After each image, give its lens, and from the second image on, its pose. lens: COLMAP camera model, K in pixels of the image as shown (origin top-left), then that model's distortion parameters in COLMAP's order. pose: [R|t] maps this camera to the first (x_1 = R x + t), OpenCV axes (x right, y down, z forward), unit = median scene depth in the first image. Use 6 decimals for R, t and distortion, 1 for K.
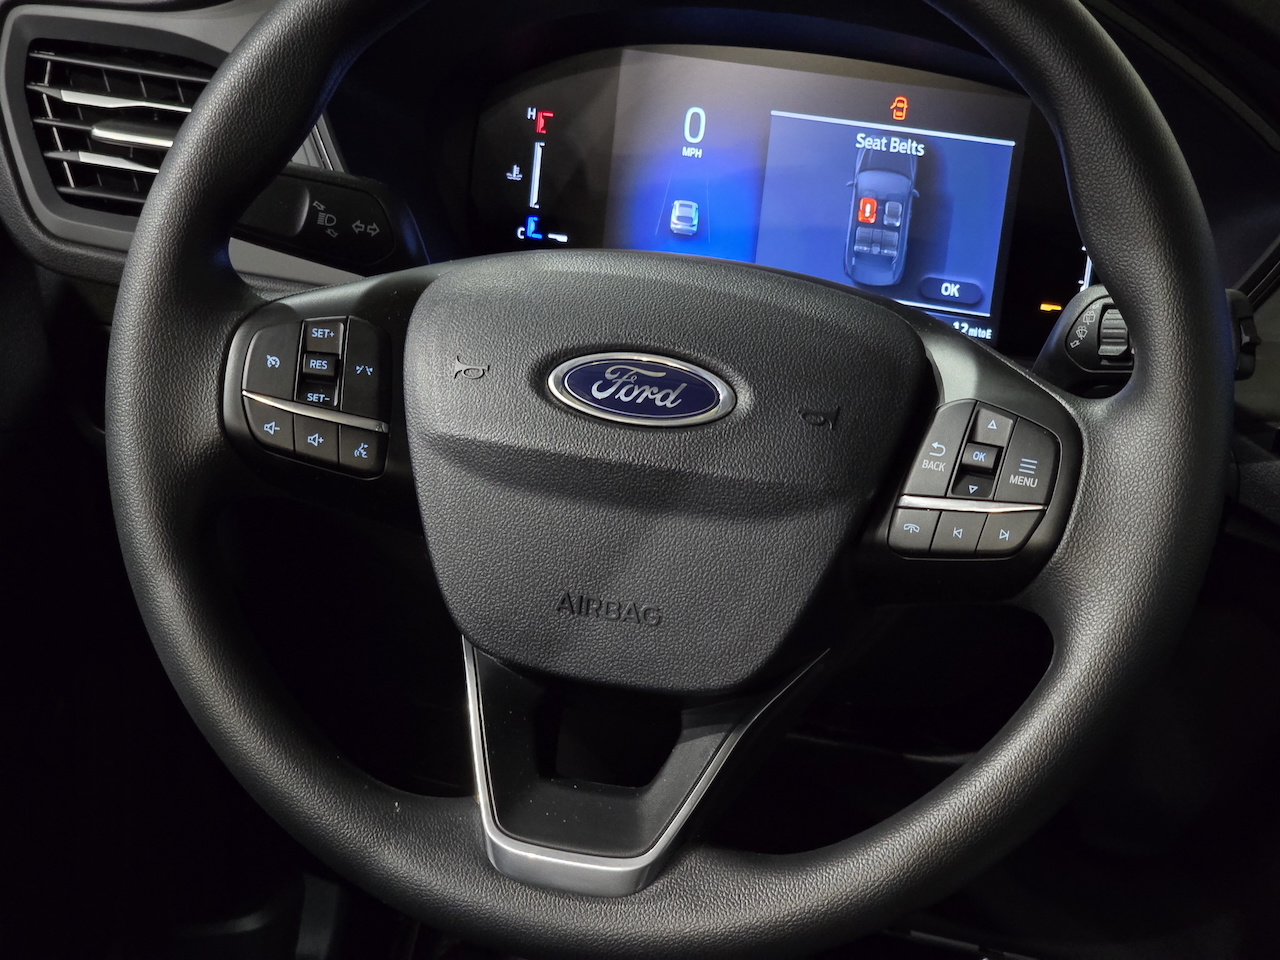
lens RADIAL K [[2512.2, 0, 644.9], [0, 2512.2, 475.7], [0, 0, 1]] dist [-0.115065, 0.000000]
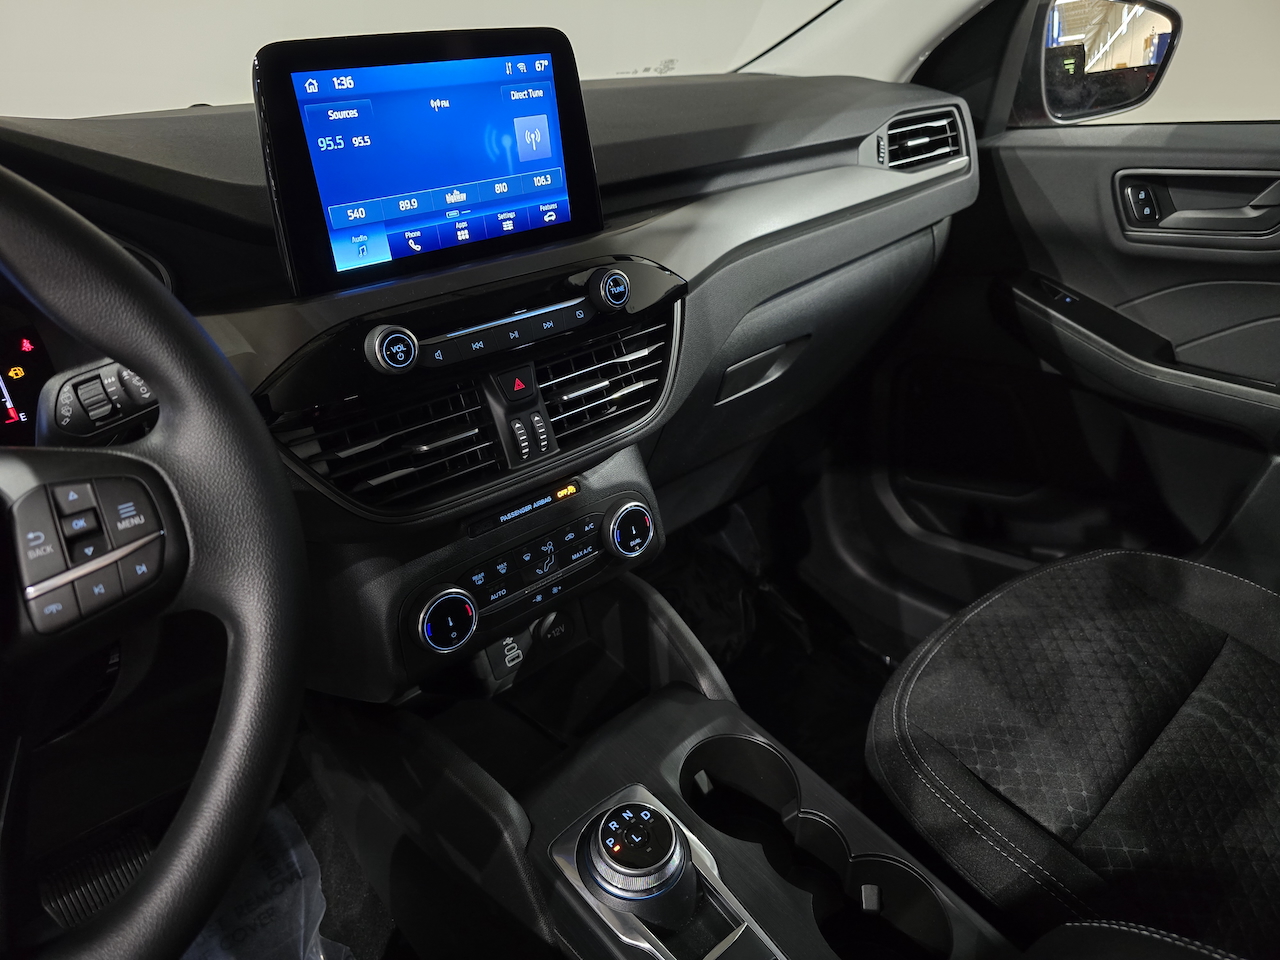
lens RADIAL K [[868.2, 0, 632.9], [0, 868.2, 481.5], [0, 0, 1]] dist [0.046179, -0.052781]
pose [[0.542779, -0.460676, 0.702259, -0.004008], [0.408192, 0.875446, 0.258791, -0.023943], [-0.734009, 0.146190, 0.663218, 0.505529]]
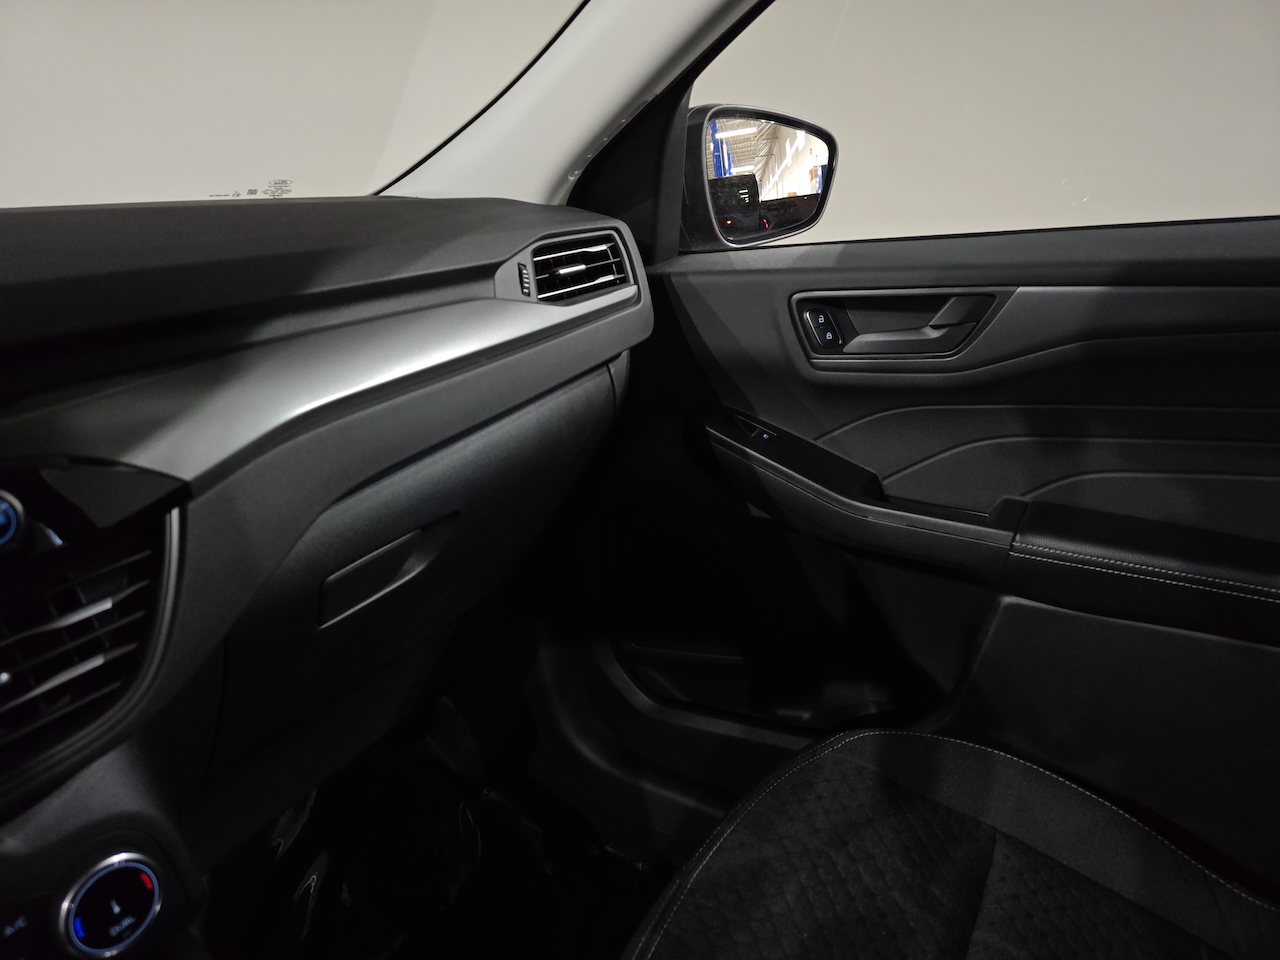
lens RADIAL K [[868.2, 0, 633.7], [0, 868.2, 476.1], [0, 0, 1]] dist [0.046179, -0.052781]
pose [[0.290871, -0.390763, 0.873326, 0.297546], [0.438414, 0.865759, 0.241359, 0.031069], [-0.850404, 0.312674, 0.423140, 0.533485]]
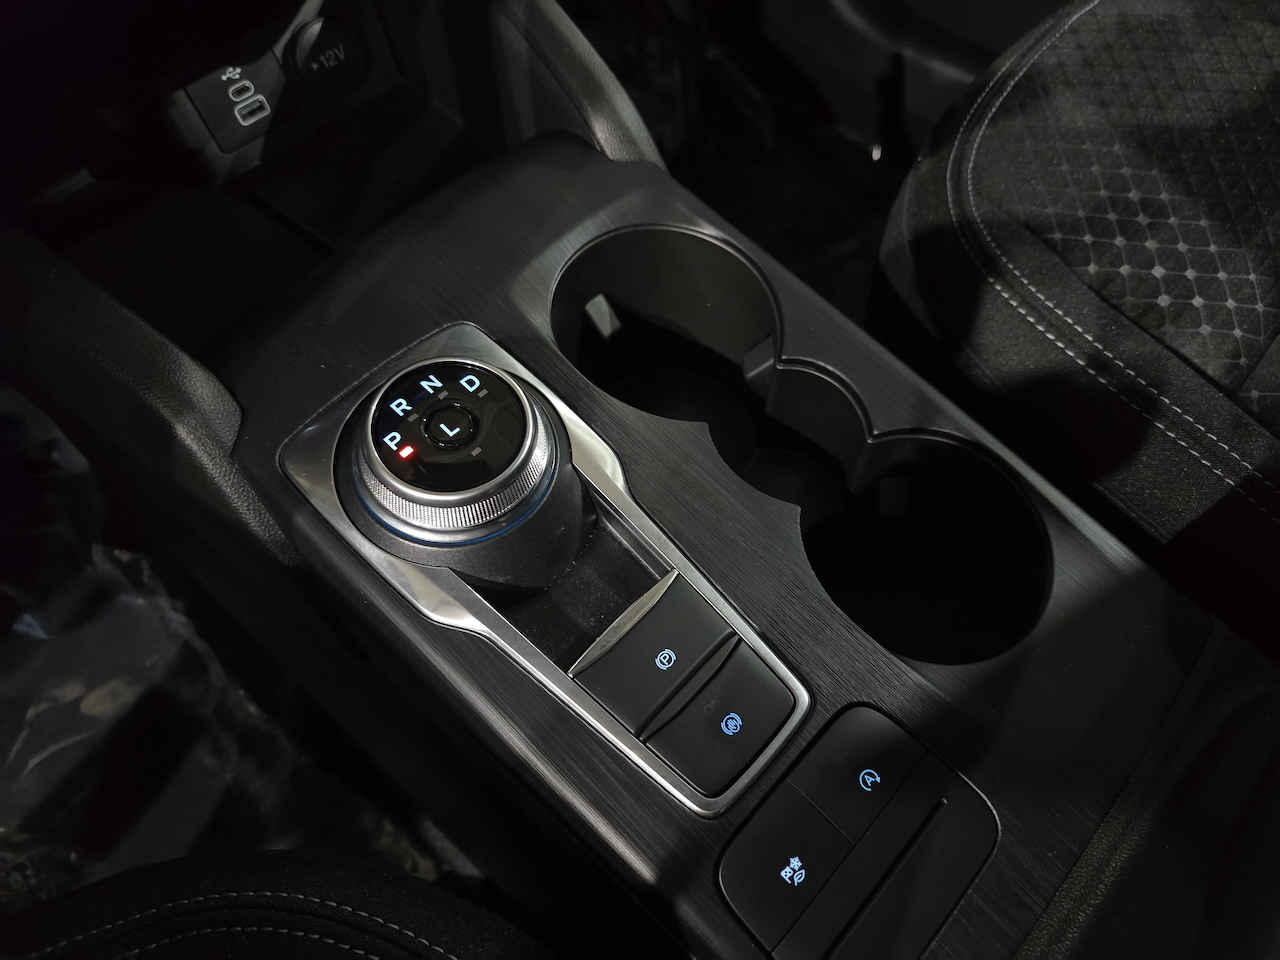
lens RADIAL K [[868.2, 0, 628.9], [0, 868.2, 482.0], [0, 0, 1]] dist [0.046179, -0.052781]
pose [[0.481556, -0.767907, 0.422401, 0.221567], [0.401379, 0.621686, 0.672608, 0.211411], [-0.779101, -0.154356, 0.607599, 0.738063]]
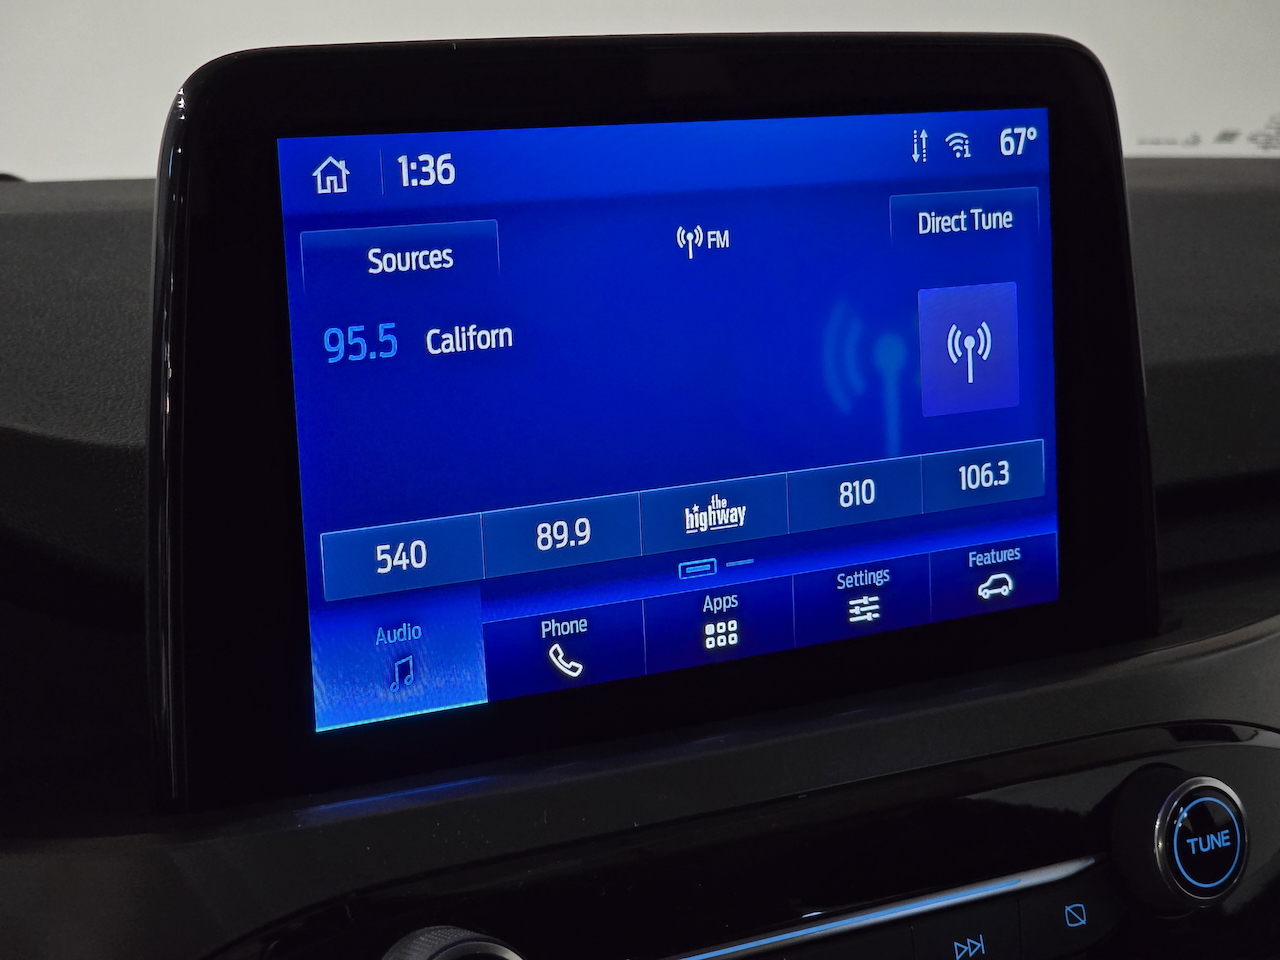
lens RADIAL K [[2512.2, 0, 683.8], [0, 2512.2, 484.1], [0, 0, 1]] dist [-0.115065, 0.000000]
pose [[0.671996, -0.199744, 0.713109, 0.064360], [0.336768, 0.940035, -0.054045, -0.073059], [-0.659552, 0.276470, 0.698967, 0.602163]]
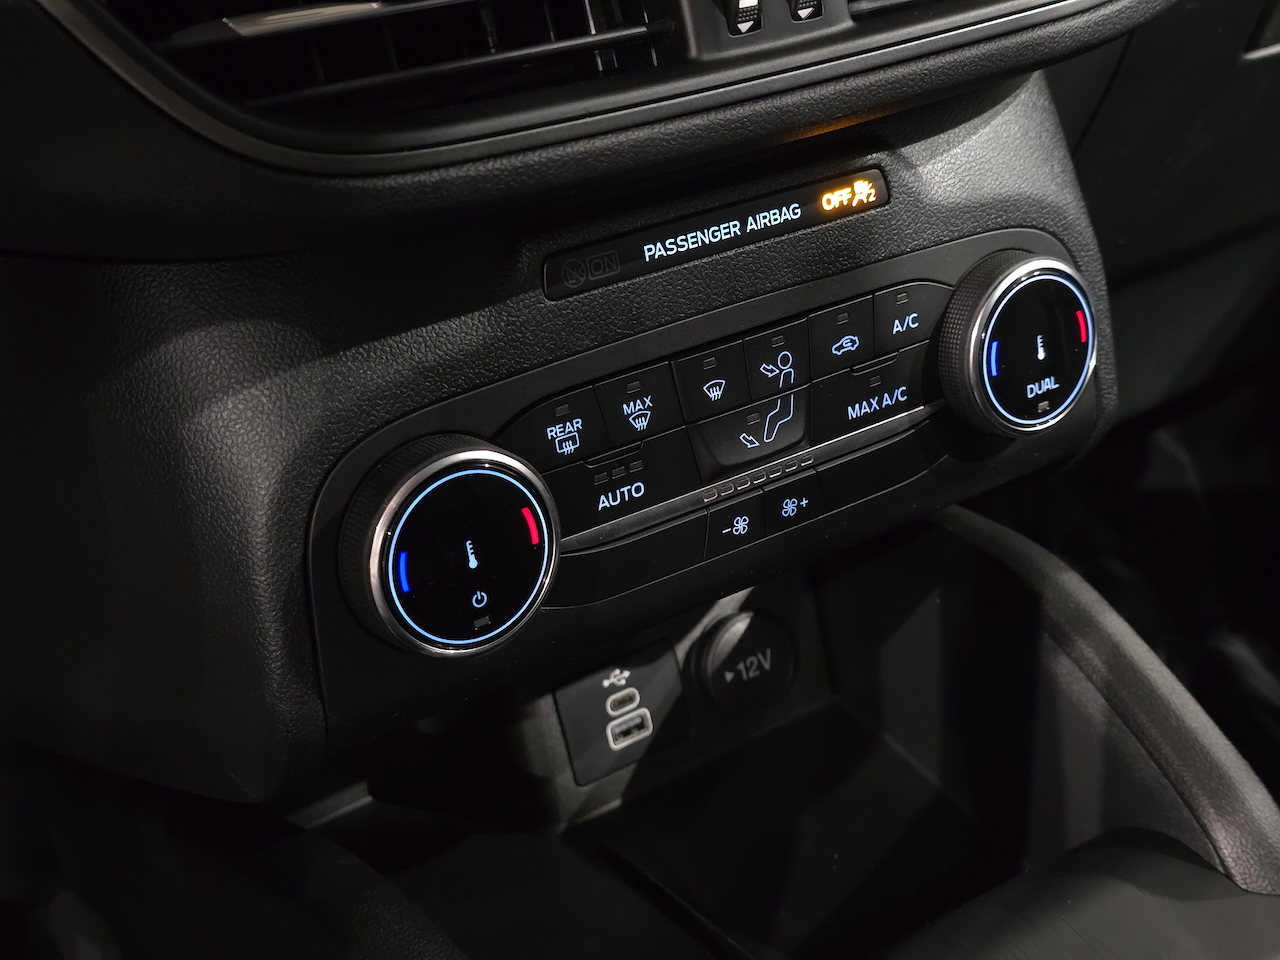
lens RADIAL K [[1731.5, 0, 626.8], [0, 1731.5, 486.8], [0, 0, 1]] dist [0.092216, 0.000000]
pose [[0.644650, -0.435130, 0.628561, 0.115822], [0.379652, 0.895874, 0.230812, 0.093952], [-0.663544, 0.089842, 0.742723, 0.742995]]
